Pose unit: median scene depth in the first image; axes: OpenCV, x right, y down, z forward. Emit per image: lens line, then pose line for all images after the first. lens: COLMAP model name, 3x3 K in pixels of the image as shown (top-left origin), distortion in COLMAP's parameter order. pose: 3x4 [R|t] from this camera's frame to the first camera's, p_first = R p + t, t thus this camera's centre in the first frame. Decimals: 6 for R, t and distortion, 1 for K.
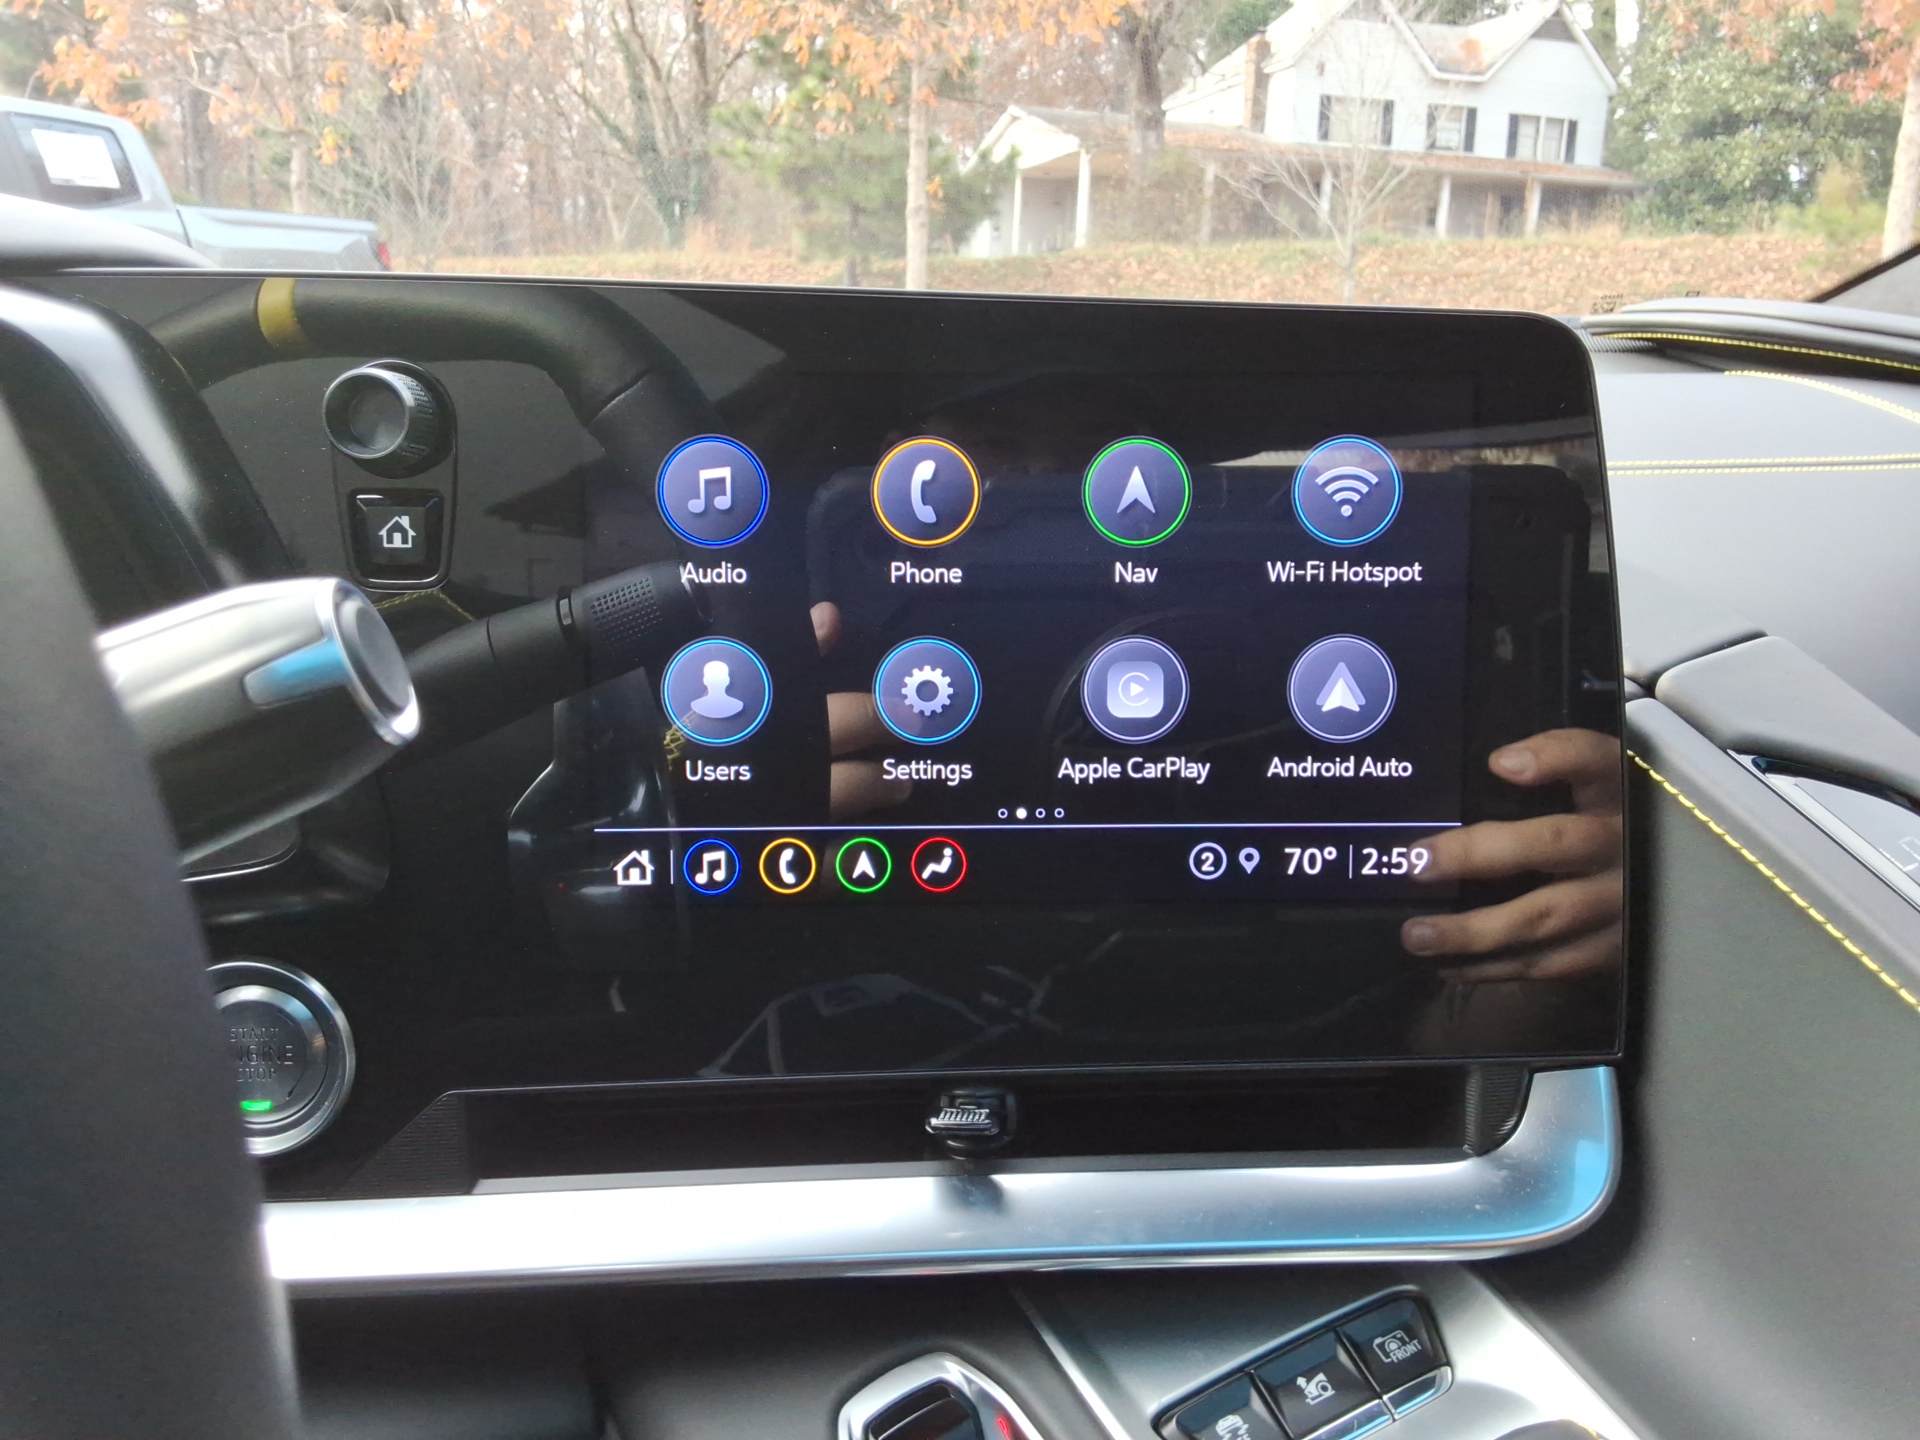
lens RADIAL K [[1558.3, 0, 975.7], [0, 1558.3, 712.0], [0, 0, 1]] dist [0.100804, -0.175468]
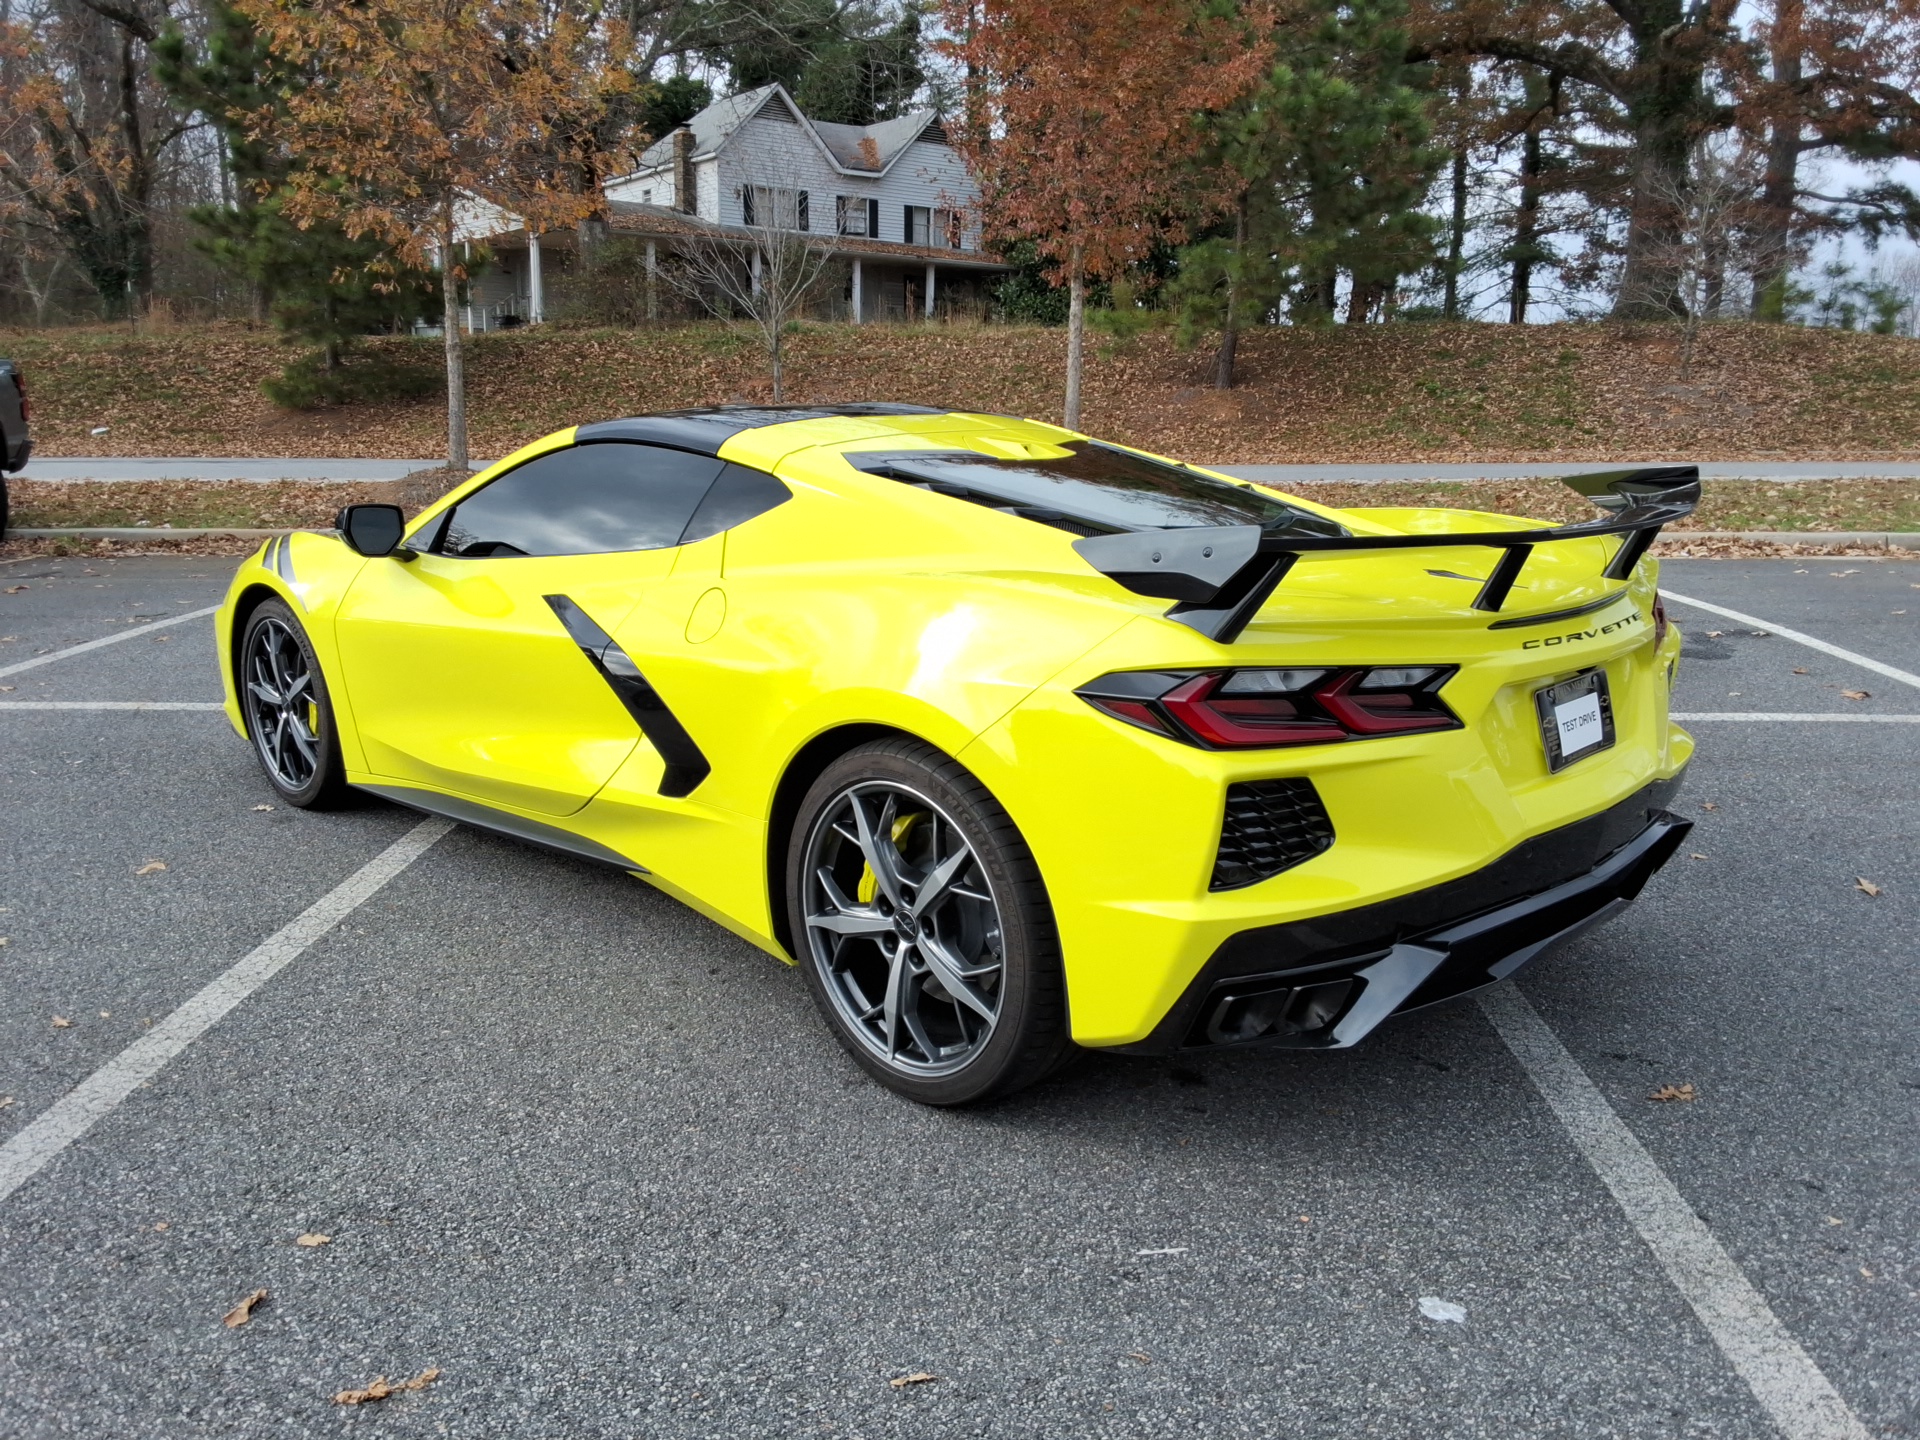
lens RADIAL K [[1533.7, 0, 976.3], [0, 1533.7, 693.1], [0, 0, 1]] dist [0.117125, -0.185759]
pose [[0.942405, -0.078876, 0.325040, -0.028854], [0.090915, 0.995616, -0.021992, 0.024350], [-0.321880, 0.050277, 0.945444, -0.176224]]
